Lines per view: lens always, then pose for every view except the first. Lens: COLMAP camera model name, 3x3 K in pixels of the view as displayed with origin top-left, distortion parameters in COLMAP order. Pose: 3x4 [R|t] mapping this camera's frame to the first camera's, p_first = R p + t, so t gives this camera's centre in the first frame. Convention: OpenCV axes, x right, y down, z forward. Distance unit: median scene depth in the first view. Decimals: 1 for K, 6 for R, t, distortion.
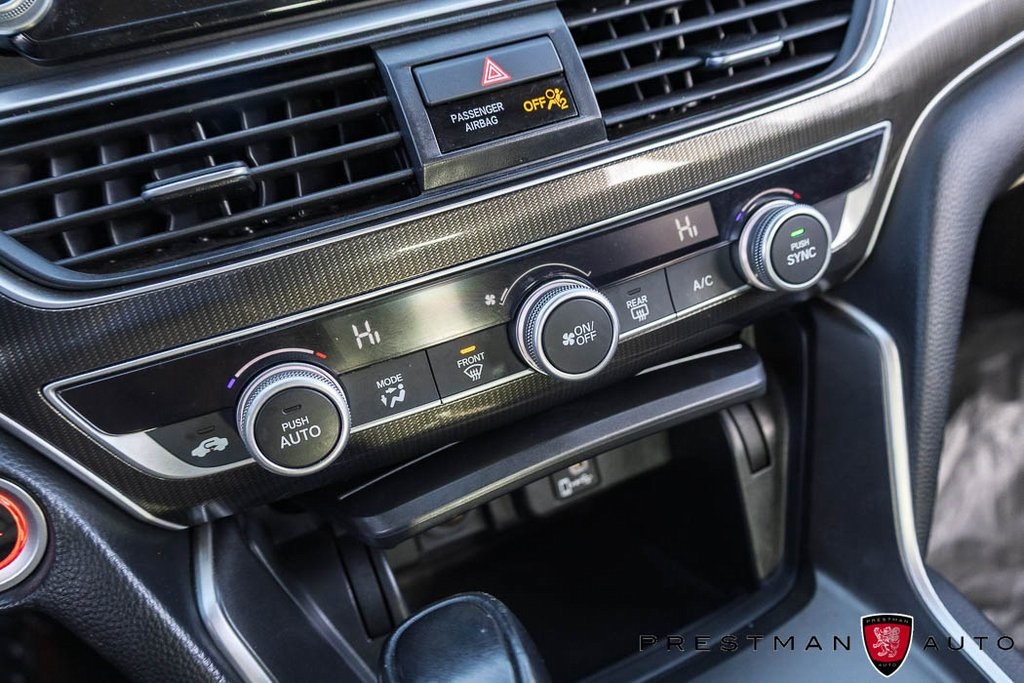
lens RADIAL K [[832.6, 0, 517.9], [0, 832.6, 339.4], [0, 0, 1]] dist [-0.008157, 0.009029]
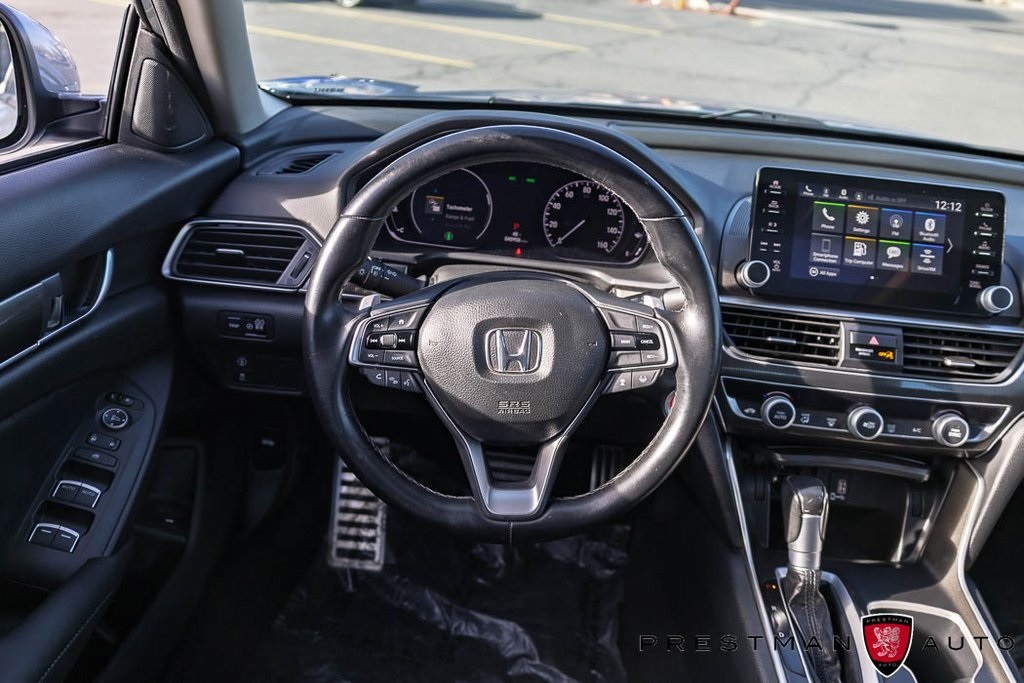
lens RADIAL K [[901.0, 0, 516.4], [0, 901.0, 348.1], [0, 0, 1]] dist [-0.016372, 0.003536]
pose [[0.878857, 0.373050, -0.297394, -0.195159], [-0.409512, 0.909685, -0.069083, 0.502745], [0.244764, 0.182500, 0.952252, -2.587622]]
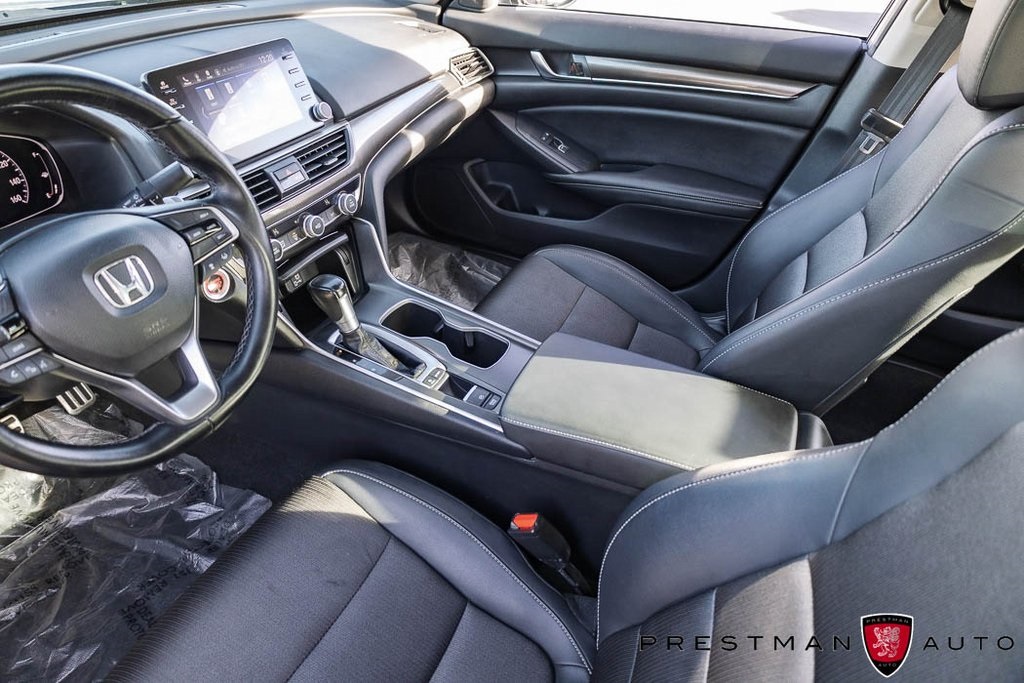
lens RADIAL K [[657.9, 0, 511.9], [0, 657.9, 339.9], [0, 0, 1]] dist [-0.001506, -0.004503]
pose [[0.724027, -0.243837, 0.645235, -1.636079], [0.213747, 0.968700, 0.126228, 0.371070], [-0.655818, 0.046524, 0.753484, -2.408651]]
